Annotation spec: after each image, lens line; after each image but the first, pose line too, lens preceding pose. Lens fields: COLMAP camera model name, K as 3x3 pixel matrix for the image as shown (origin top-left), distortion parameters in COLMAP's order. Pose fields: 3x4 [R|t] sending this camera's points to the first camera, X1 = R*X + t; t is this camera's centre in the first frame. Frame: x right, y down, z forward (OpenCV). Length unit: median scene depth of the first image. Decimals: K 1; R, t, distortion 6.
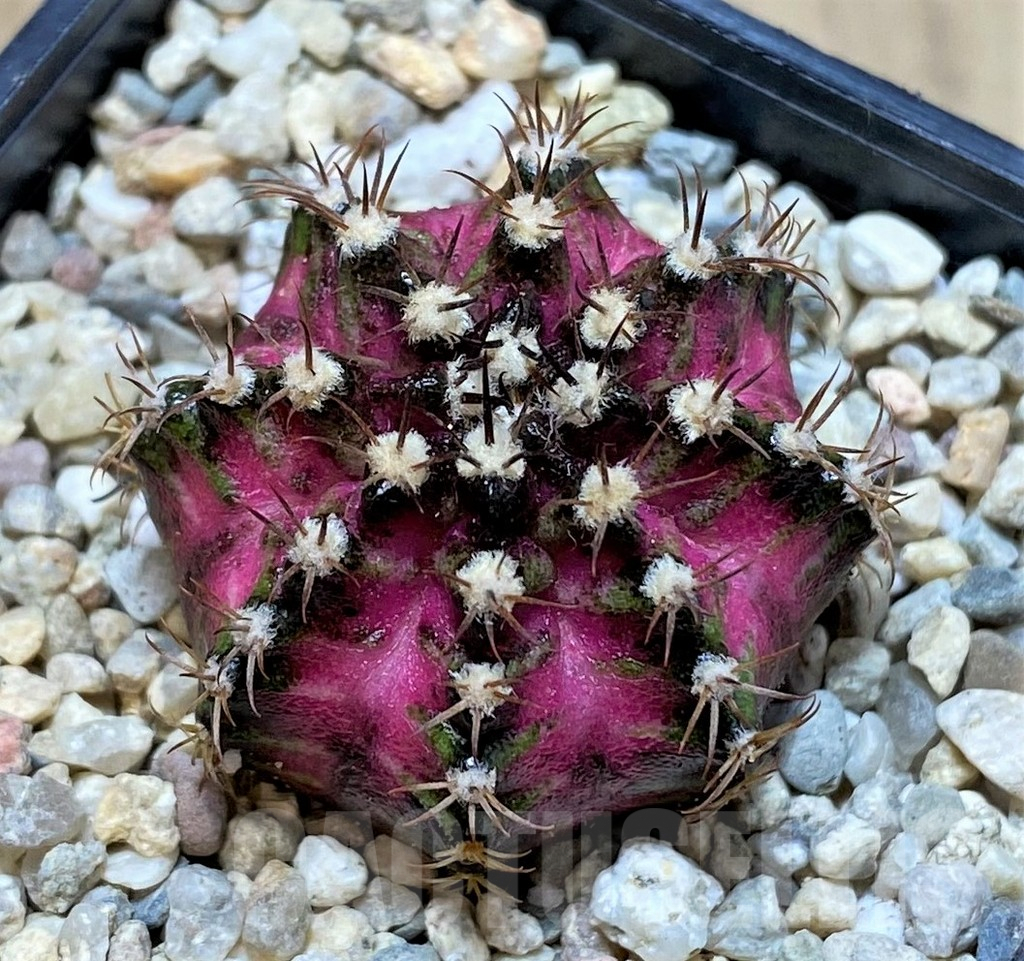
lens RADIAL K [[921.6, 0, 512.0], [0, 921.6, 480.5], [0, 0, 1]] dist [0.012288, 0.010076]
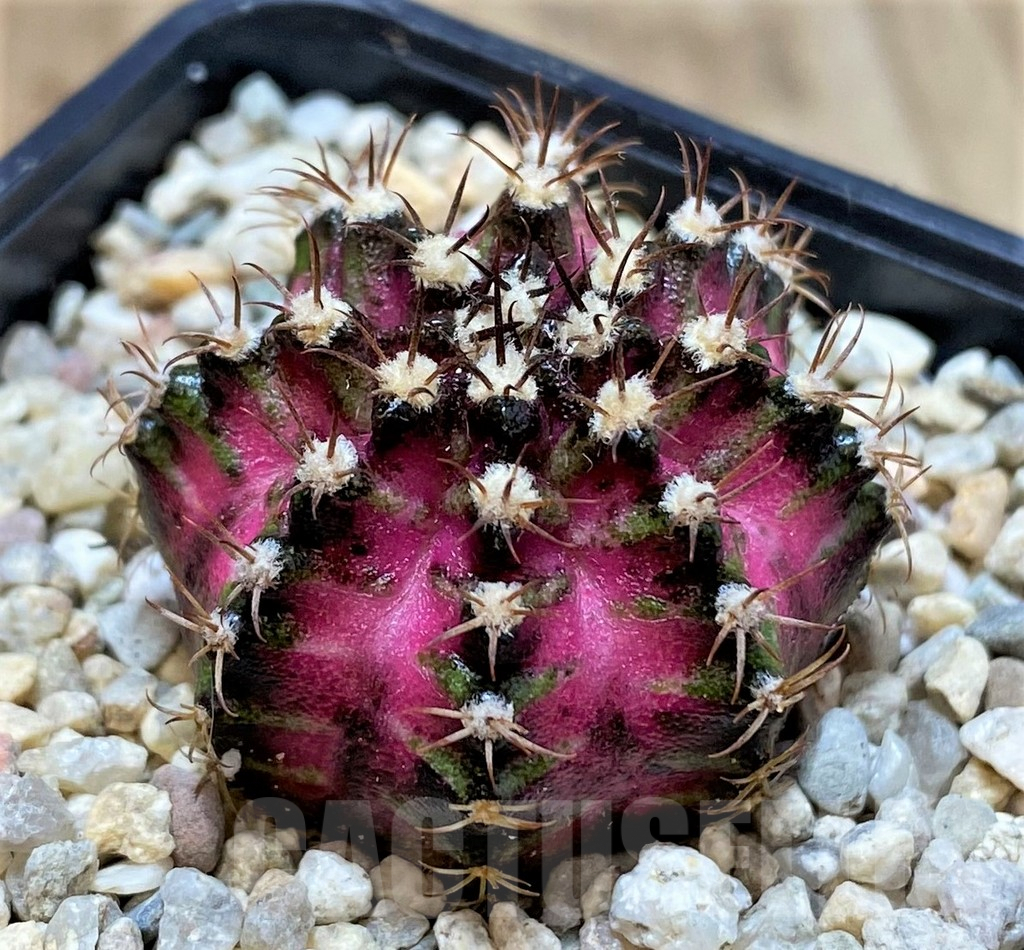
lens RADIAL K [[923.9, 0, 512.0], [0, 923.9, 475.0], [0, 0, 1]] dist [0.013037, 0.005567]
pose [[0.999860, -0.016382, 0.003421, -0.013642], [0.016638, 0.995079, -0.097682, 0.129310], [-0.001804, 0.097725, 0.995212, 0.022506]]
